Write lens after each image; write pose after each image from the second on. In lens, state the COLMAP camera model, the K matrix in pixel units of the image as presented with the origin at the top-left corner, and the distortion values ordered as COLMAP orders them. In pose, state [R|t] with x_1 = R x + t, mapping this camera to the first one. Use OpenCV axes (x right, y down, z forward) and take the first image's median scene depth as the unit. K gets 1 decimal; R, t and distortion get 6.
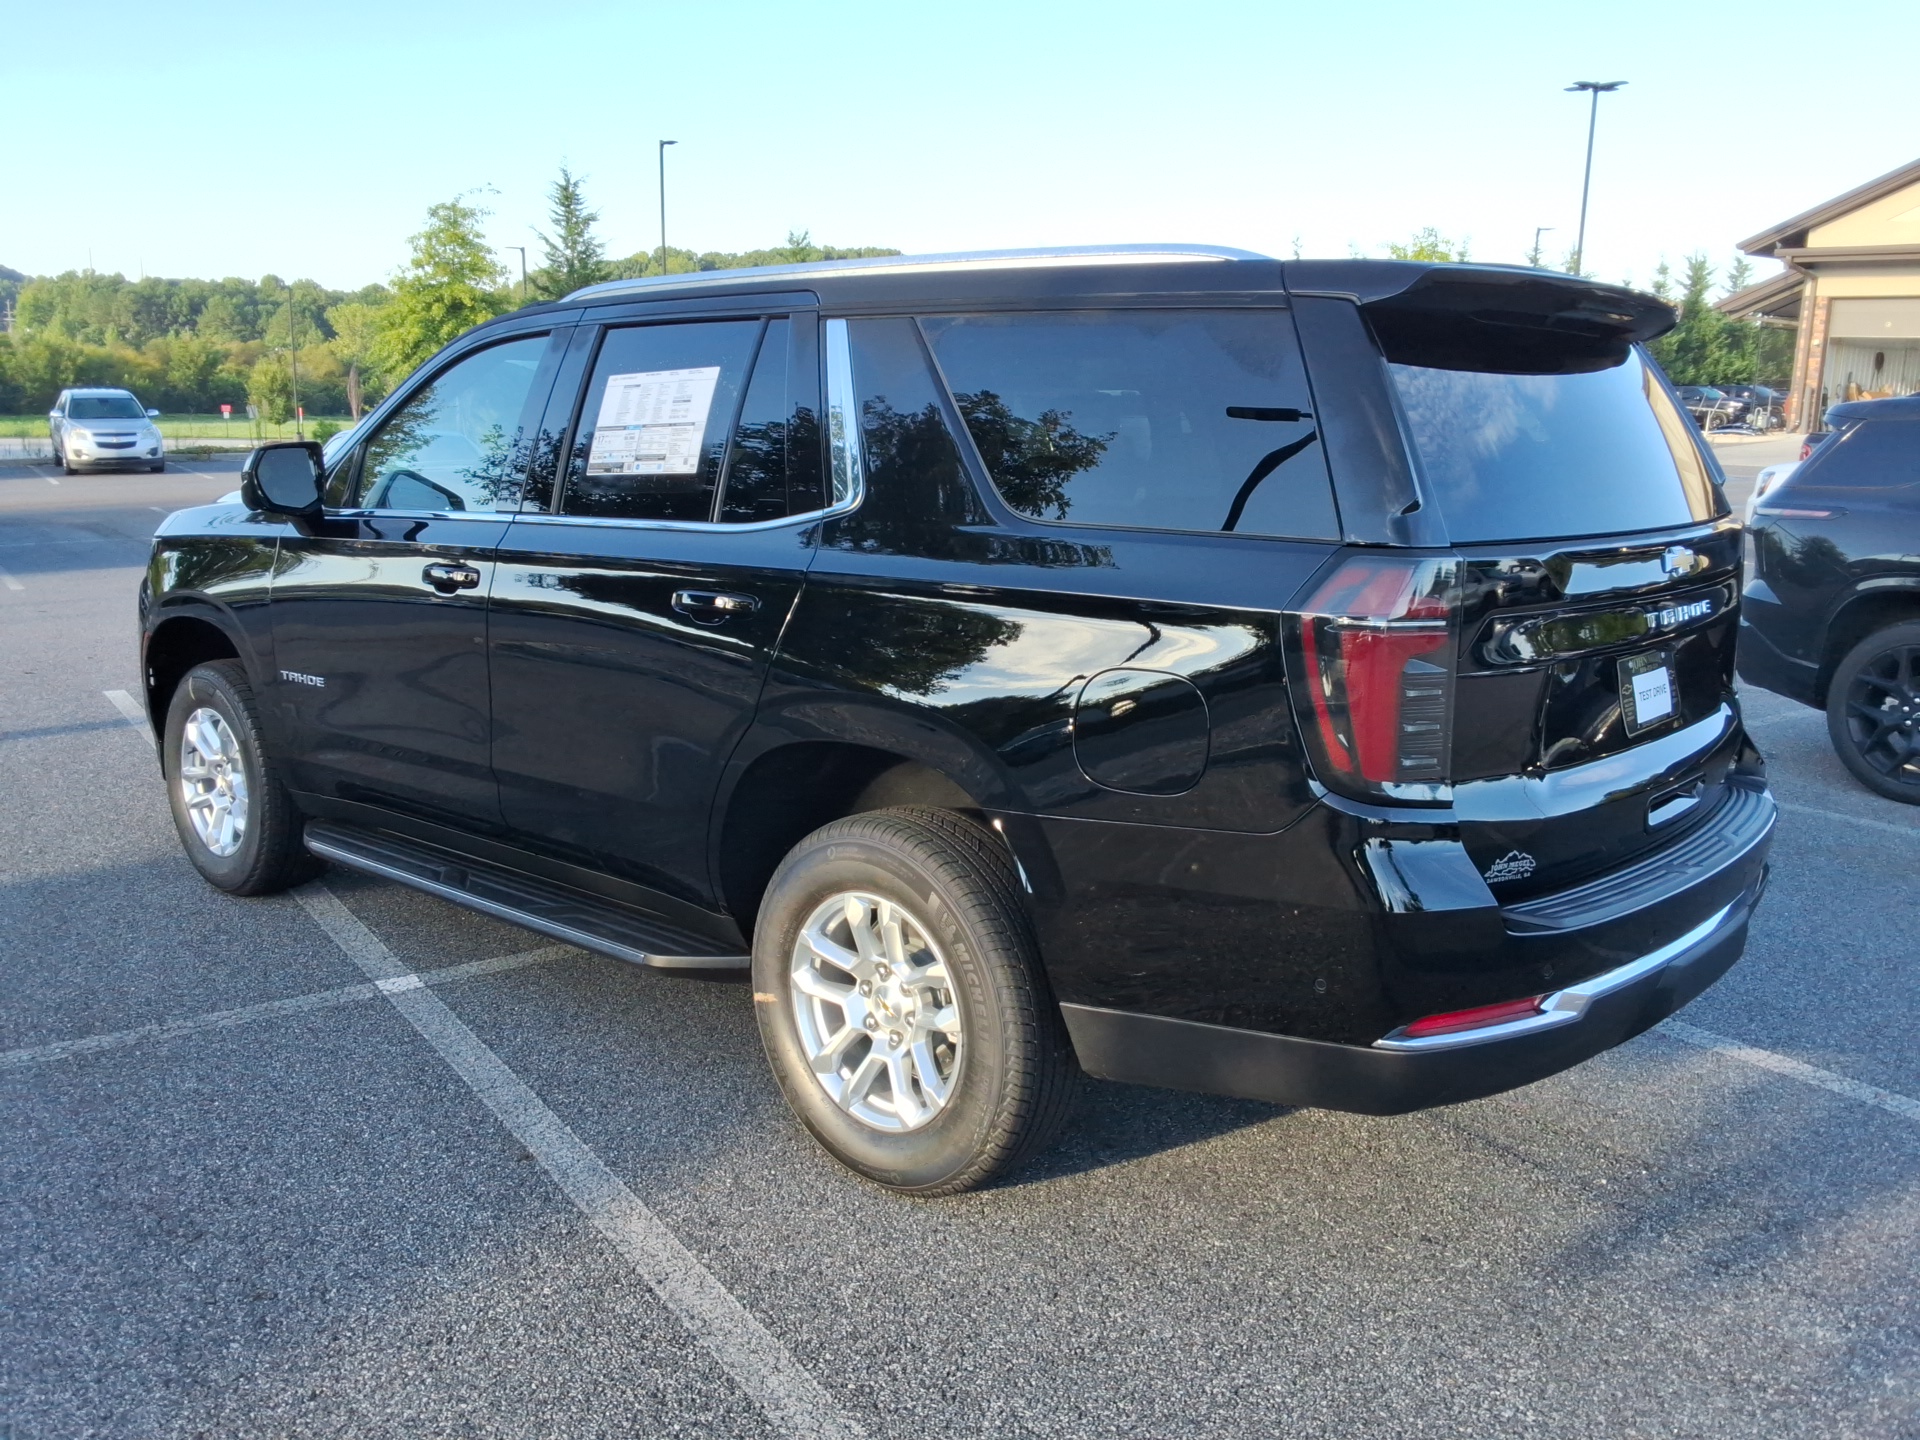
lens RADIAL K [[1545.6, 0, 982.1], [0, 1545.6, 701.6], [0, 0, 1]] dist [0.112142, -0.183890]
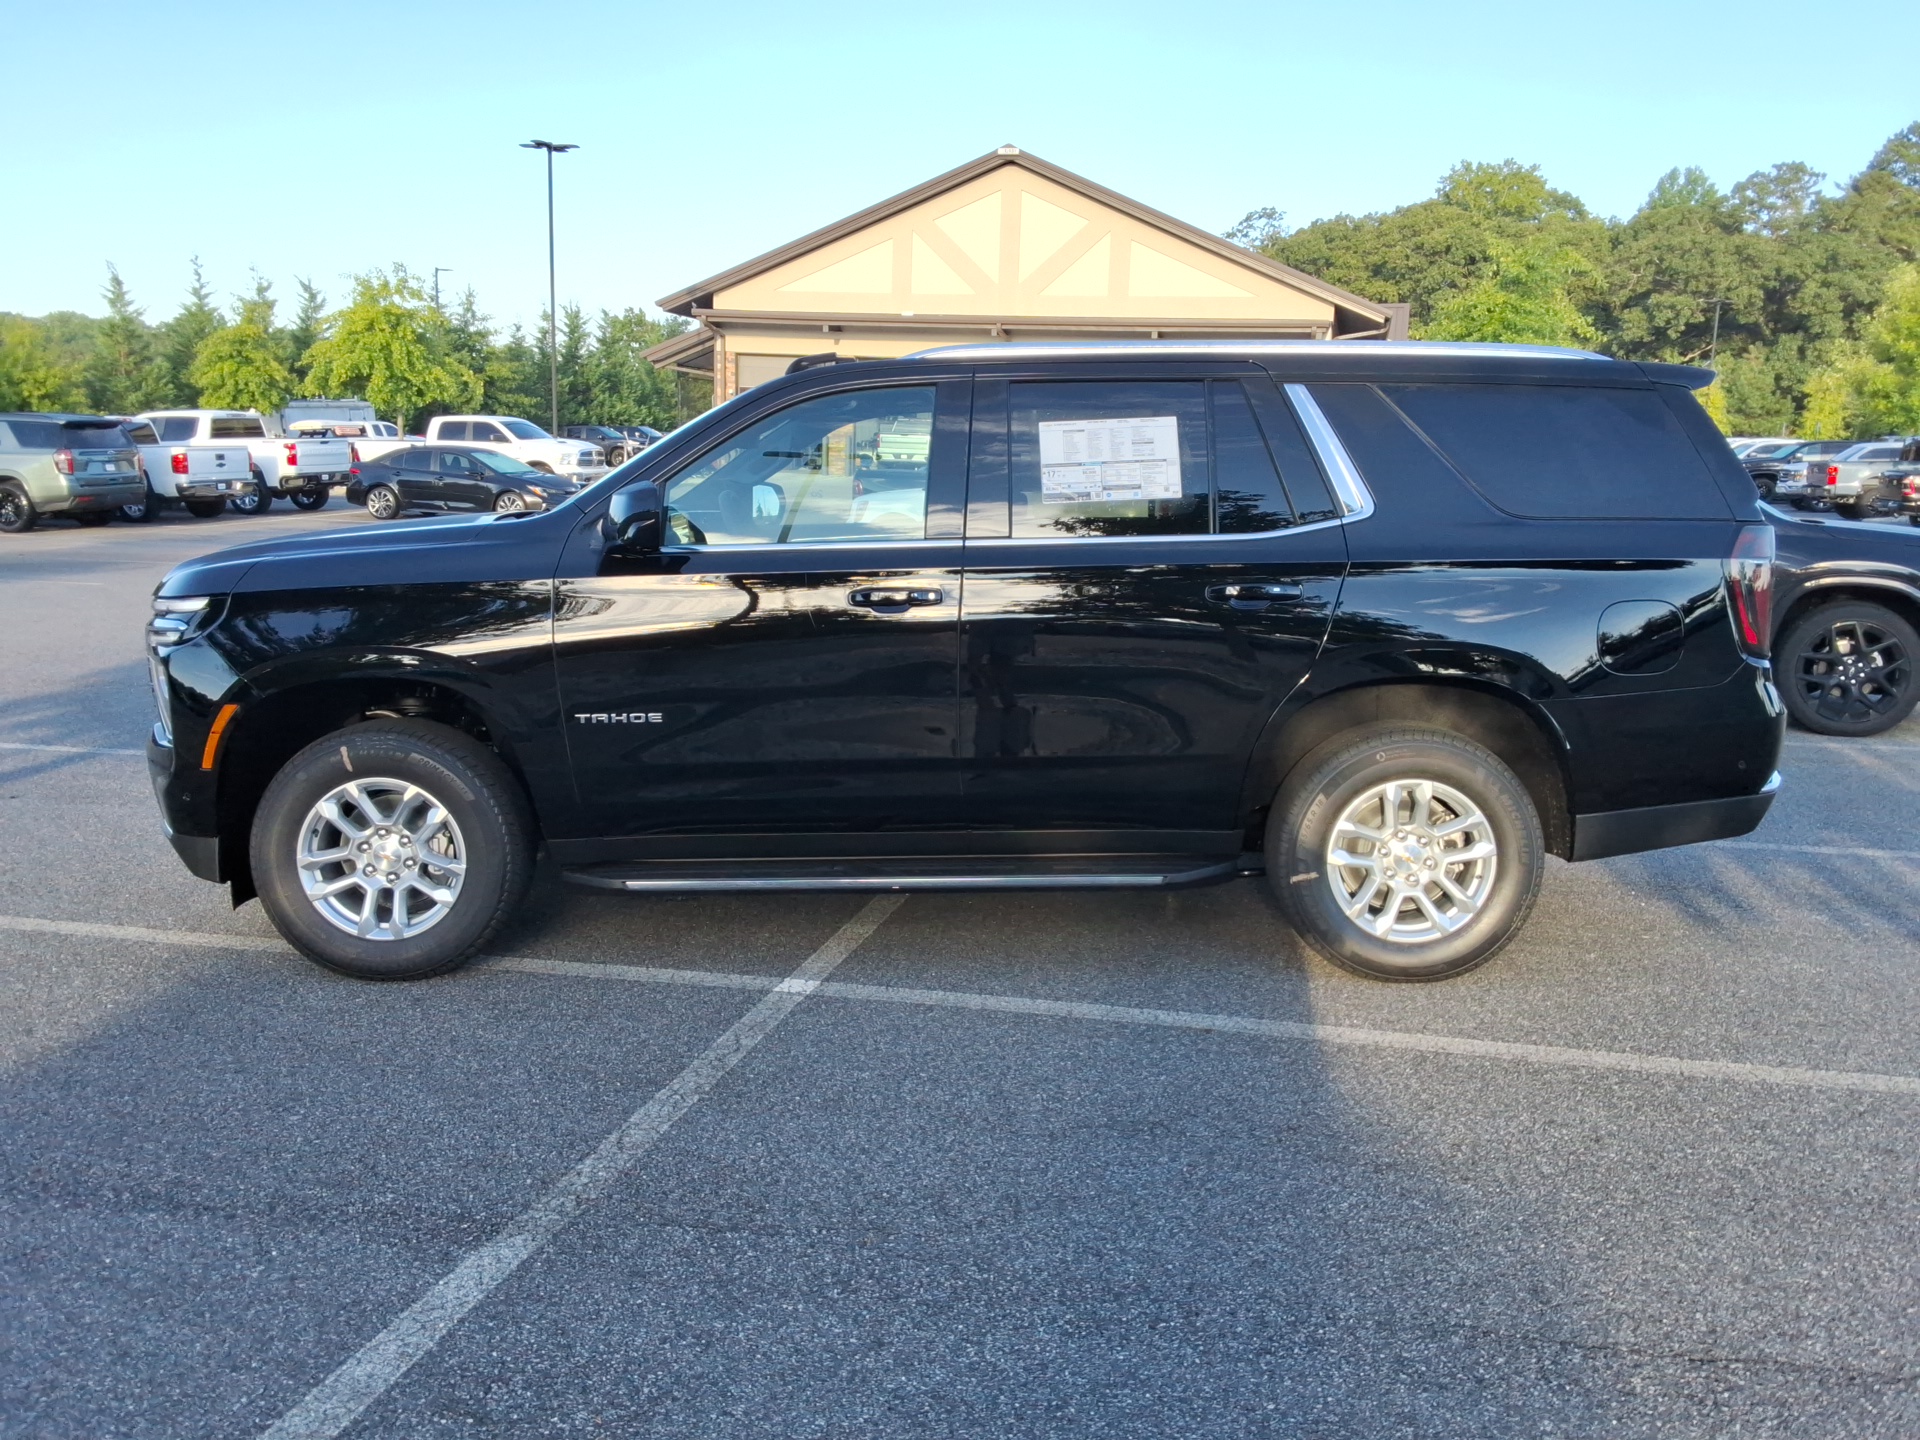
lens RADIAL K [[1529.3, 0, 980.6], [0, 1529.3, 716.6], [0, 0, 1]] dist [0.145596, -0.215669]
pose [[0.749327, -0.112304, 0.652608, -0.111159], [0.119480, 0.992269, 0.033567, -0.002732], [-0.651332, 0.052820, 0.756952, 0.013949]]
